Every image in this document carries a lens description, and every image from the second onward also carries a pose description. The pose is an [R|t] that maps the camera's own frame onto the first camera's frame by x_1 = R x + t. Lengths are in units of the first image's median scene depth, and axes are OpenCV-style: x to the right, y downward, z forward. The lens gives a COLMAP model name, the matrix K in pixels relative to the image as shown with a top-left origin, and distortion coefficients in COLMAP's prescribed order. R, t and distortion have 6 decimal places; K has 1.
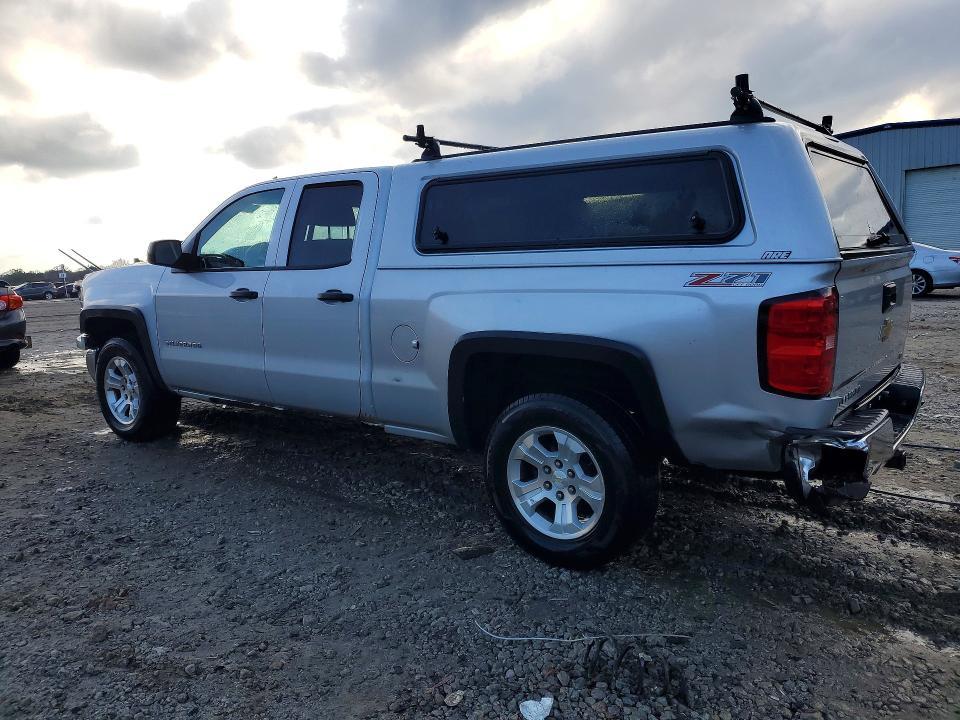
lens RADIAL K [[661.1, 0, 480.0], [0, 661.1, 360.0], [0, 0, 1]] dist [0.006815, 0.001278]
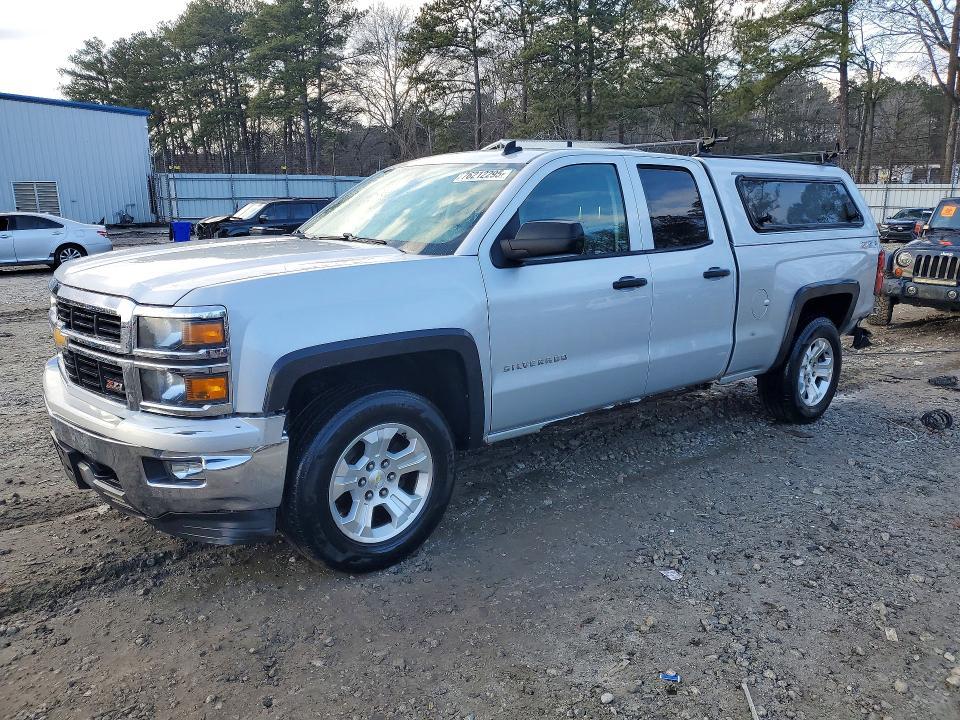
lens RADIAL K [[661.1, 0, 480.0], [0, 661.1, 360.0], [0, 0, 1]] dist [0.006815, 0.001278]
pose [[0.337119, -0.172041, 0.925610, -1.257108], [0.187690, 0.975707, 0.112993, -0.136413], [-0.922564, 0.135636, 0.361219, 0.881895]]
